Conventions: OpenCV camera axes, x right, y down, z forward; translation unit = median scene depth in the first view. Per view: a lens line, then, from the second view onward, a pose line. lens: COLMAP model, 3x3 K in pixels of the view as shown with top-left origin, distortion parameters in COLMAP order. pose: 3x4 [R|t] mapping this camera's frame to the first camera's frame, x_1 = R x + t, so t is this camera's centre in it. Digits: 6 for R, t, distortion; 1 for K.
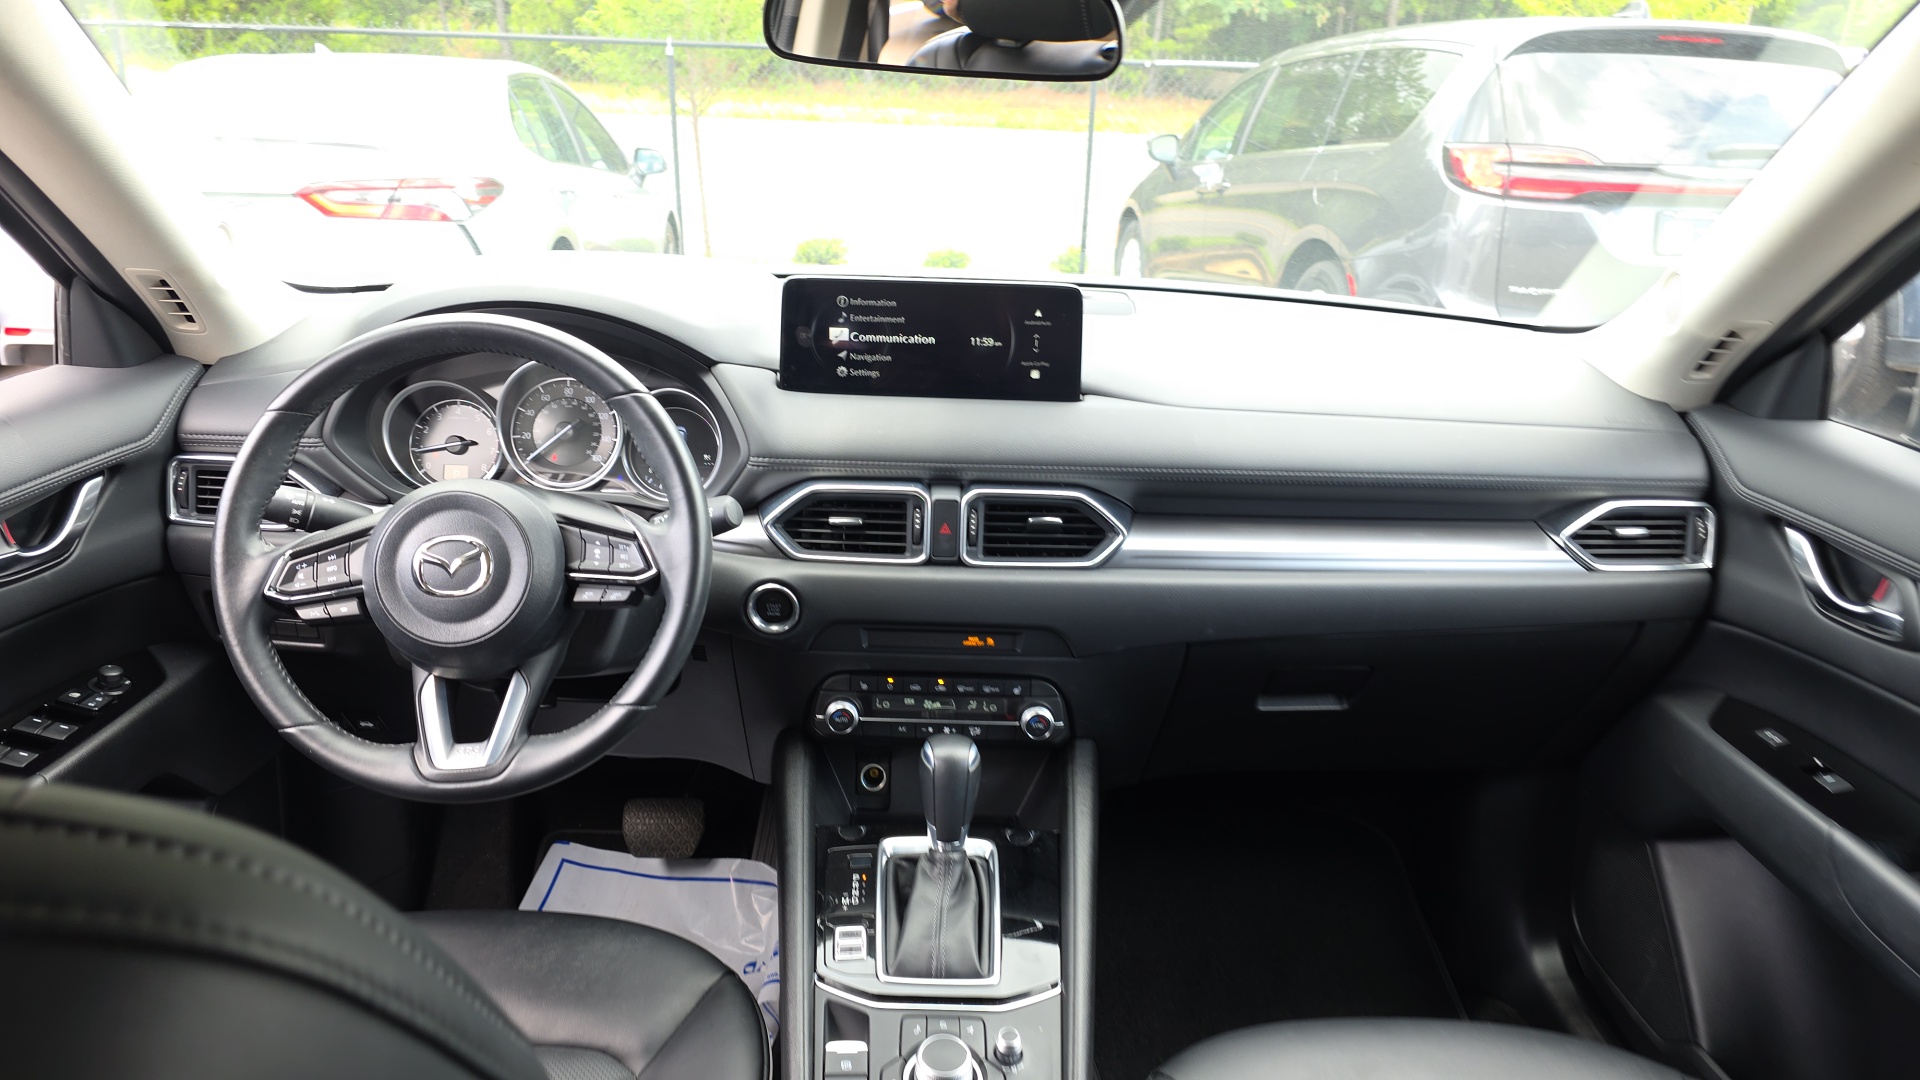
lens RADIAL K [[1292.4, 0, 939.0], [0, 1292.4, 533.5], [0, 0, 1]] dist [0.062675, -0.064046]
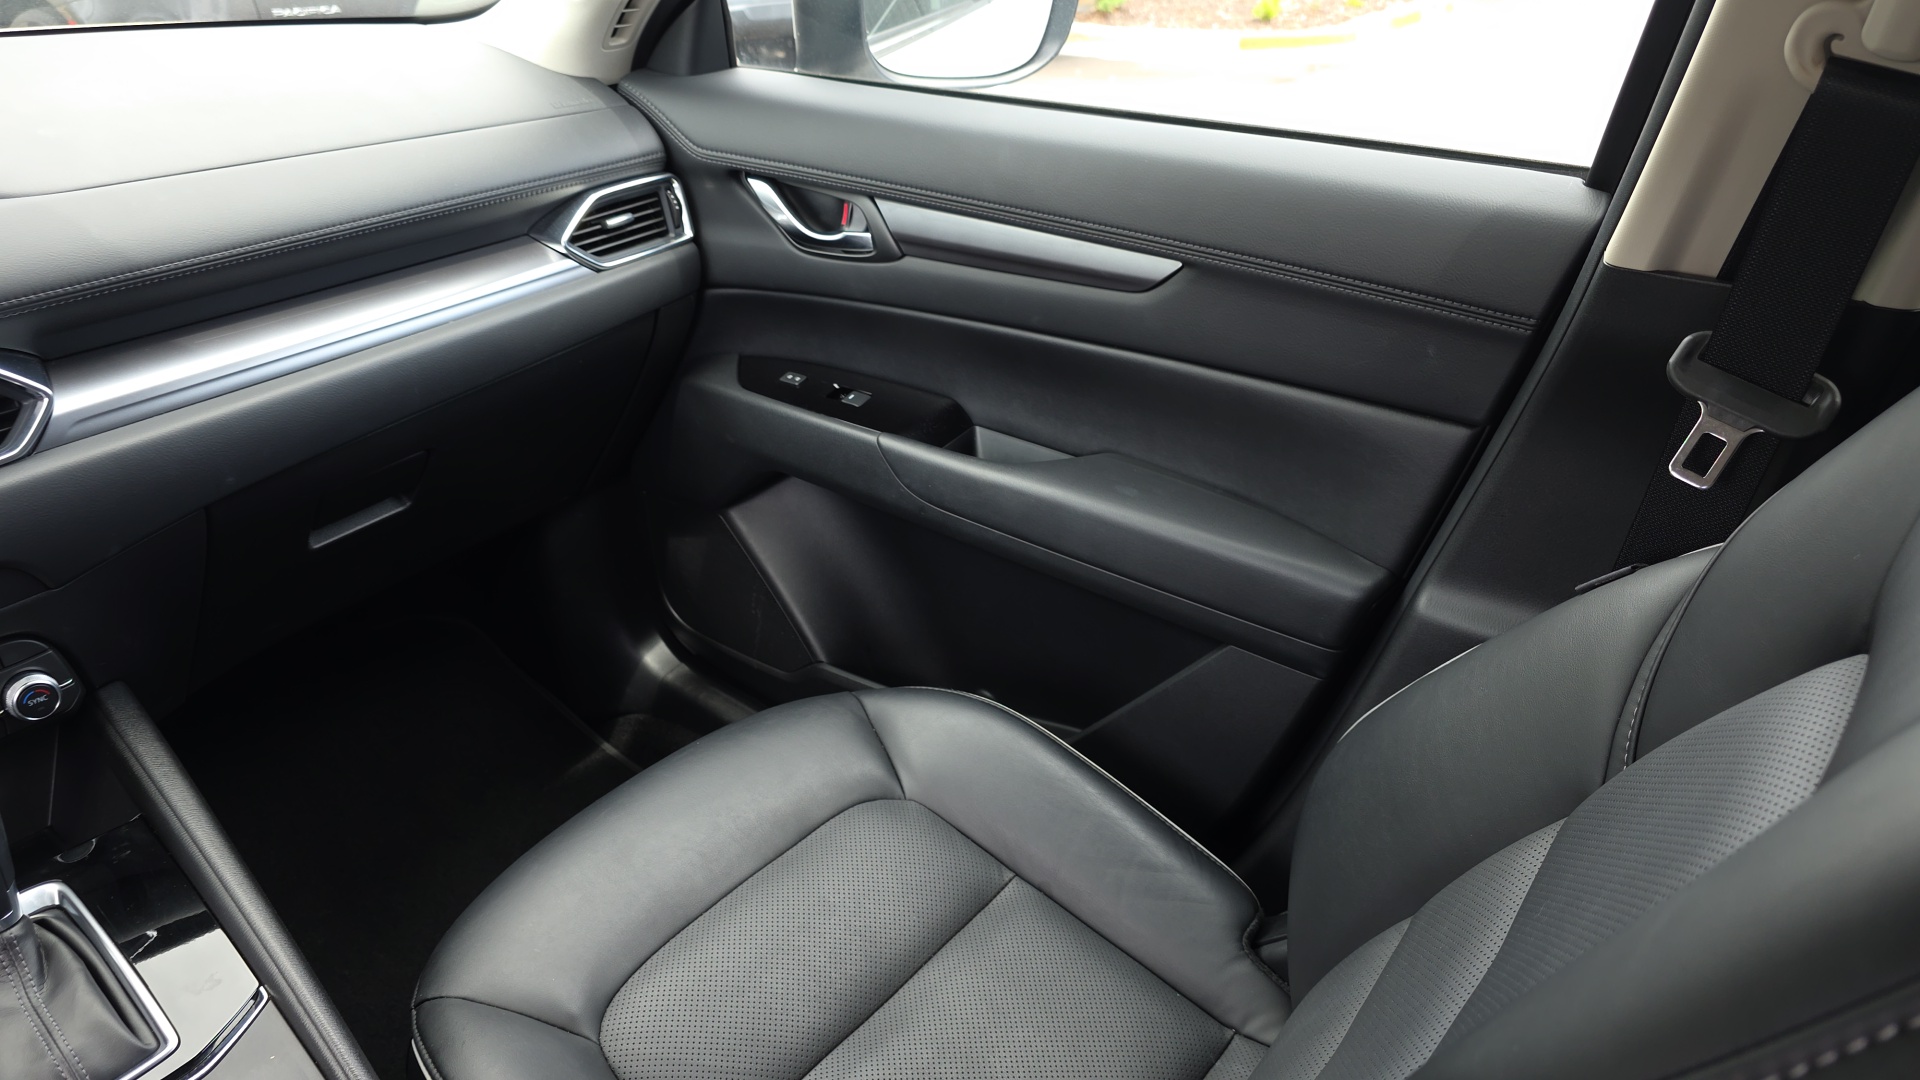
lens RADIAL K [[1292.4, 0, 939.0], [0, 1292.4, 533.5], [0, 0, 1]] dist [0.062675, -0.064046]
pose [[0.637337, -0.398762, 0.659386, -0.041912], [0.266070, 0.916946, 0.297348, -0.012480], [-0.723193, -0.014068, 0.690503, 0.179031]]
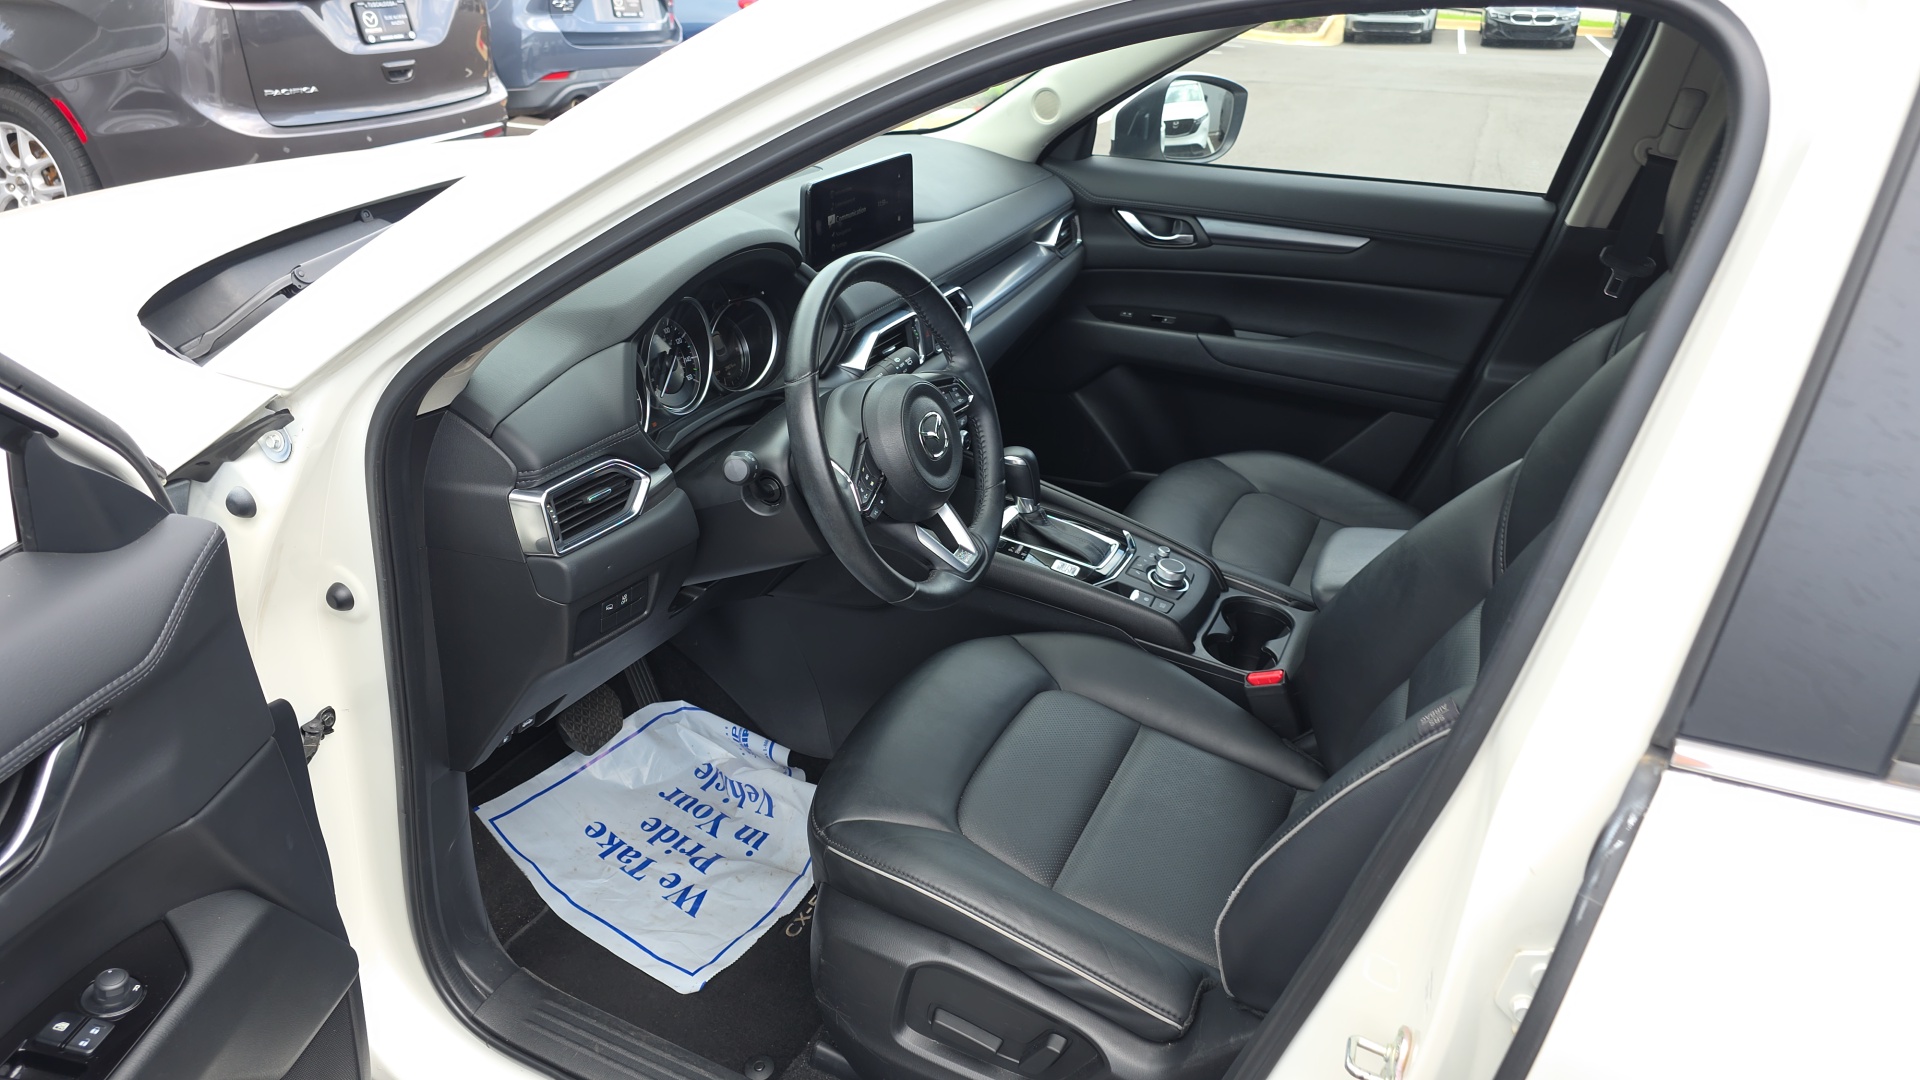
lens RADIAL K [[1292.4, 0, 939.0], [0, 1292.4, 533.5], [0, 0, 1]] dist [0.062675, -0.064046]
pose [[0.428866, -0.412509, 0.803685, -1.236750], [0.269130, 0.907599, 0.322231, -0.261186], [-0.862347, 0.078102, 0.500257, 0.259700]]
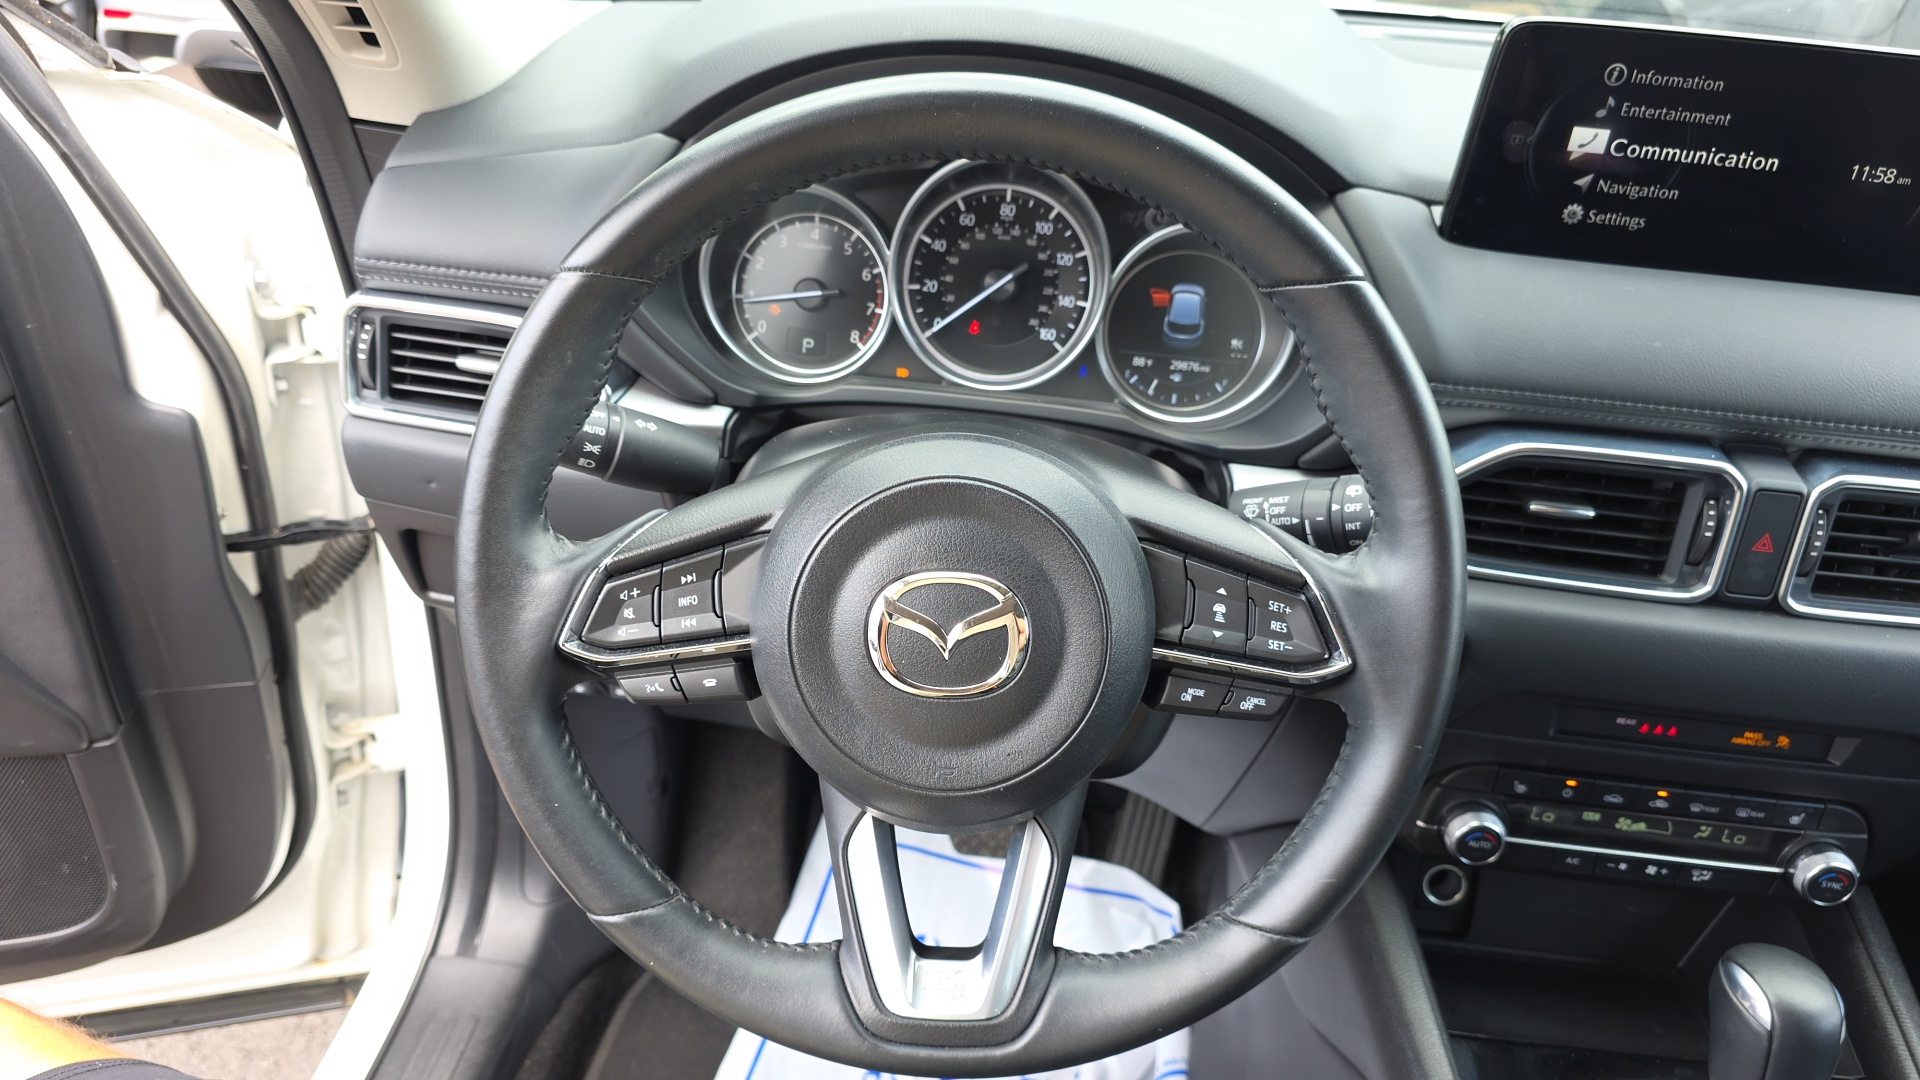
lens RADIAL K [[1328.4, 0, 956.1], [0, 1328.4, 553.2], [0, 0, 1]] dist [0.052533, -0.065943]
pose [[0.994995, 0.081915, -0.057233, -0.281232], [-0.069173, 0.977936, 0.197121, -0.081711], [0.072117, -0.192176, 0.978707, 0.431936]]
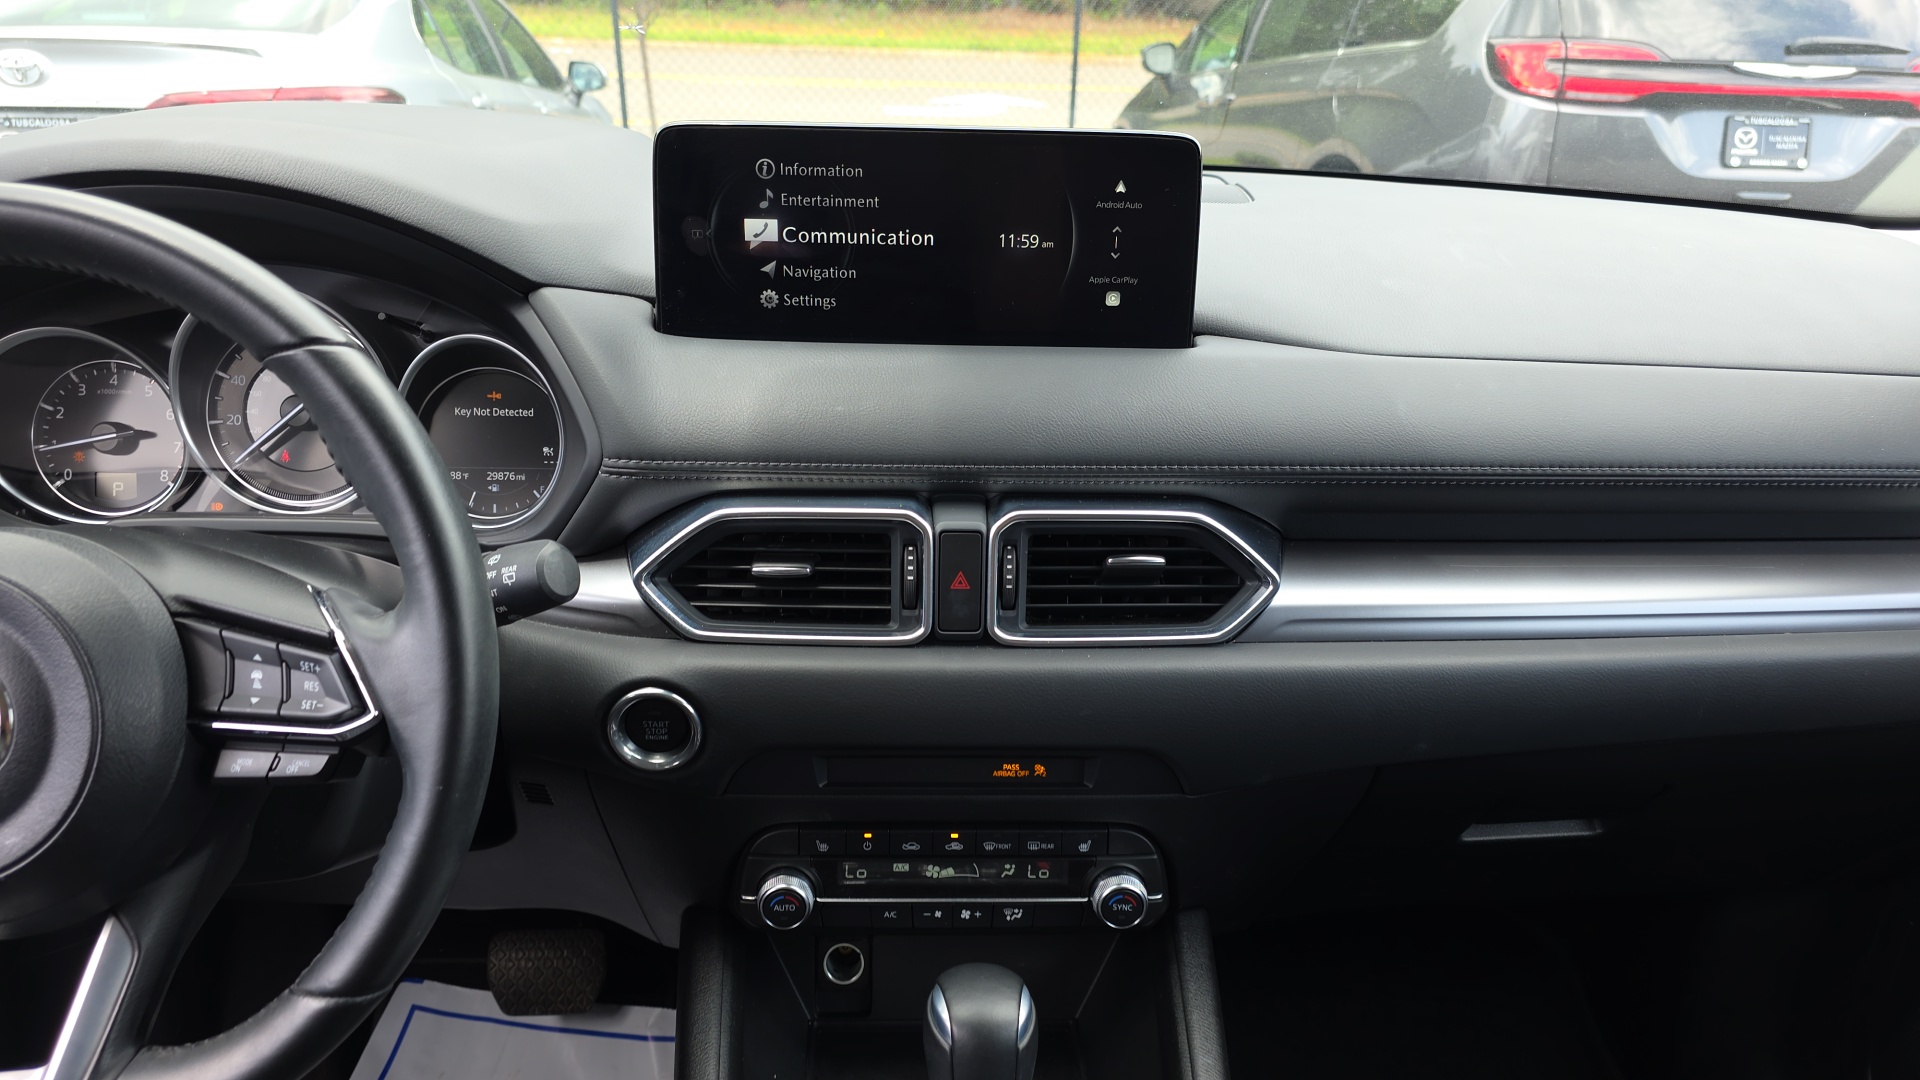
lens RADIAL K [[1295.2, 0, 944.9], [0, 1295.2, 585.6], [0, 0, 1]] dist [0.054913, -0.071602]
pose [[0.999606, -0.019281, 0.020402, -0.012843], [0.017549, 0.996483, 0.081931, -0.046530], [-0.021910, -0.081541, 0.996429, 0.429431]]
